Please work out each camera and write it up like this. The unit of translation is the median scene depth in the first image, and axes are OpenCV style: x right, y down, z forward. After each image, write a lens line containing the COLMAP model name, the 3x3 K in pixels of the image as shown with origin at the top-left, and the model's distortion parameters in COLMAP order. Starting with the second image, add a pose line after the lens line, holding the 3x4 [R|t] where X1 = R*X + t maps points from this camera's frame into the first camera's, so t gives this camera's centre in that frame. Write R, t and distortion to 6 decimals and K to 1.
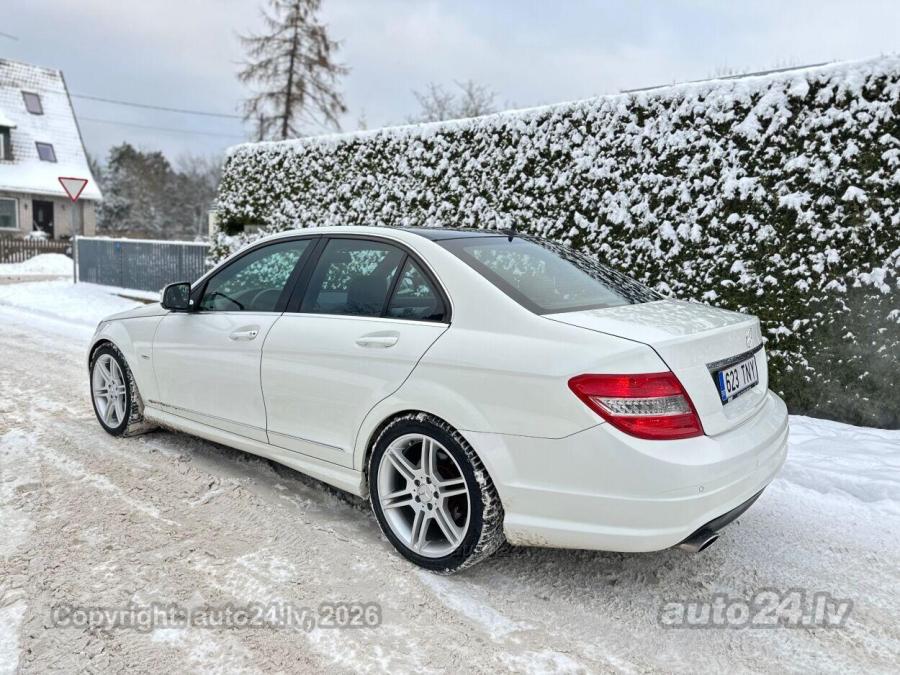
lens RADIAL K [[627.4, 0, 453.7], [0, 627.4, 339.9], [0, 0, 1]] dist [0.083649, -0.112466]
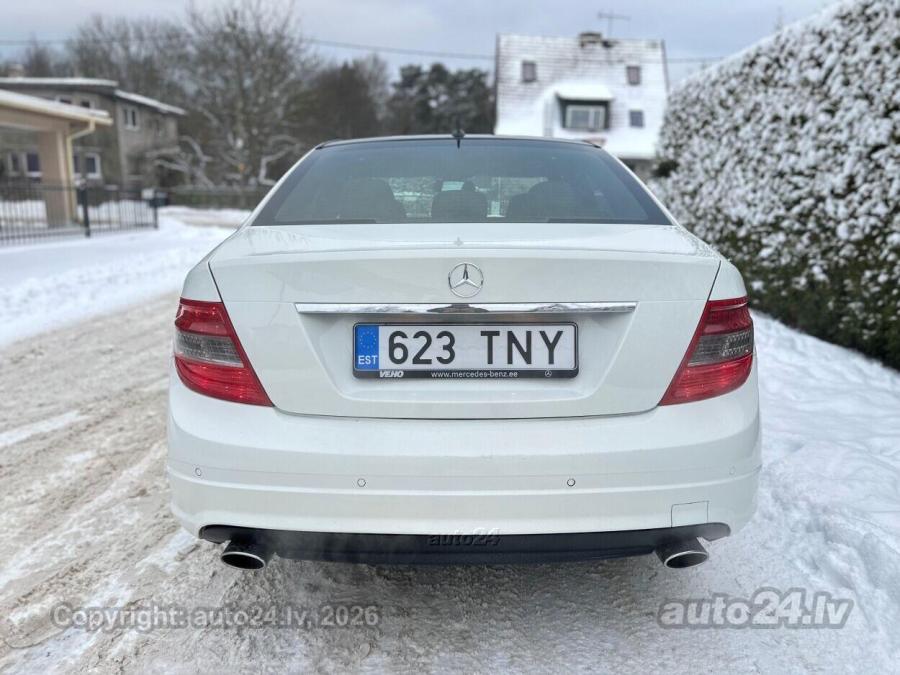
lens RADIAL K [[627.4, 0, 448.9], [0, 627.4, 329.2], [0, 0, 1]] dist [0.083649, -0.112466]
pose [[0.616973, 0.141807, -0.774103, 0.367952], [-0.107494, 0.989598, 0.095609, -0.004350], [0.779609, 0.024223, 0.625799, 0.269932]]
